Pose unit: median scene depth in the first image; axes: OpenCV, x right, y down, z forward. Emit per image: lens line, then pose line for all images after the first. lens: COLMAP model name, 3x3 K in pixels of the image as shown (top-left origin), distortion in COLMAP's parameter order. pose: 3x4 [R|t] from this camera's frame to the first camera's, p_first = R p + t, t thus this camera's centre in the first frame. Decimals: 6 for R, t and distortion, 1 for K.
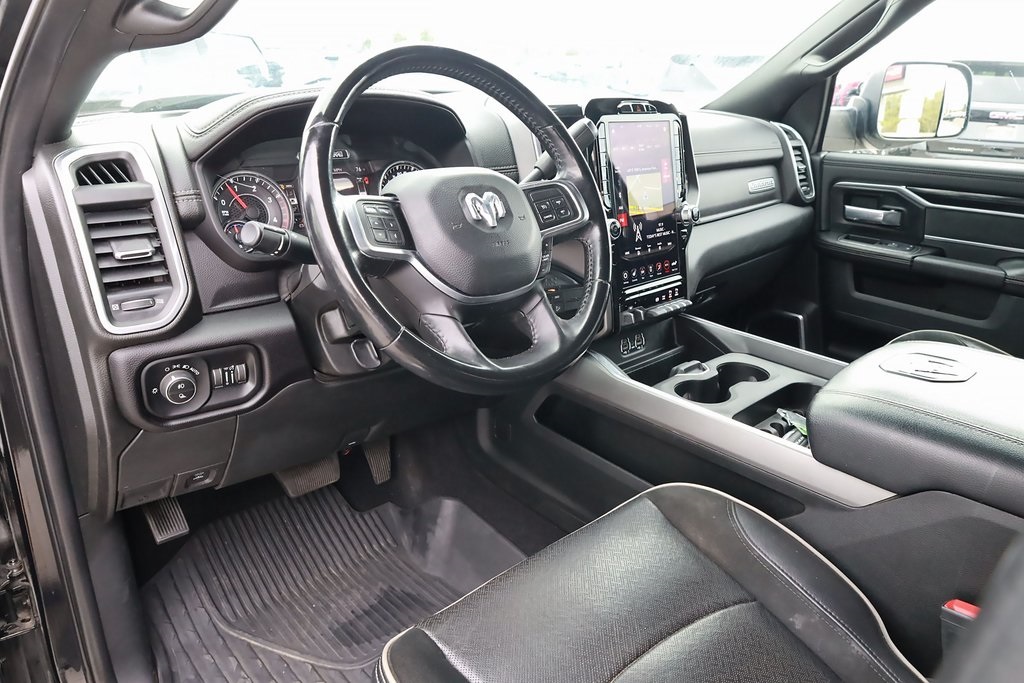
lens RADIAL K [[704.5, 0, 523.2], [0, 704.5, 338.4], [0, 0, 1]] dist [-0.028161, 0.024575]
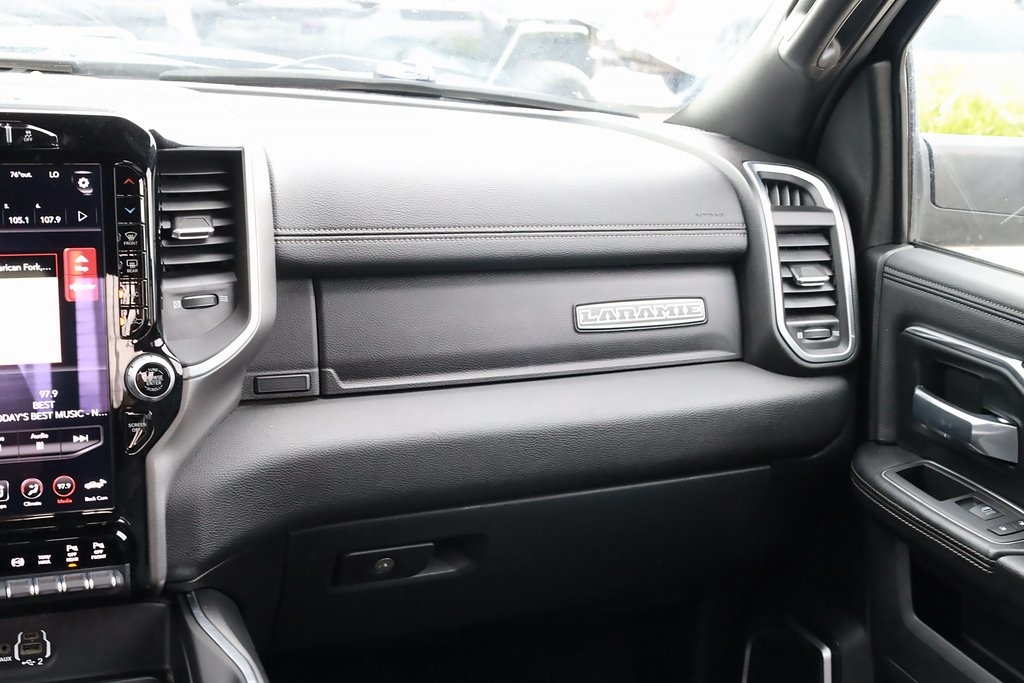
lens RADIAL K [[1465.9, 0, 517.5], [0, 1465.9, 359.2], [0, 0, 1]] dist [0.027660, 0.000000]
pose [[0.924254, 0.120238, -0.362350, 0.562388], [-0.156321, 0.985089, -0.071852, -0.114974], [0.348307, 0.123053, 0.929268, 0.173352]]
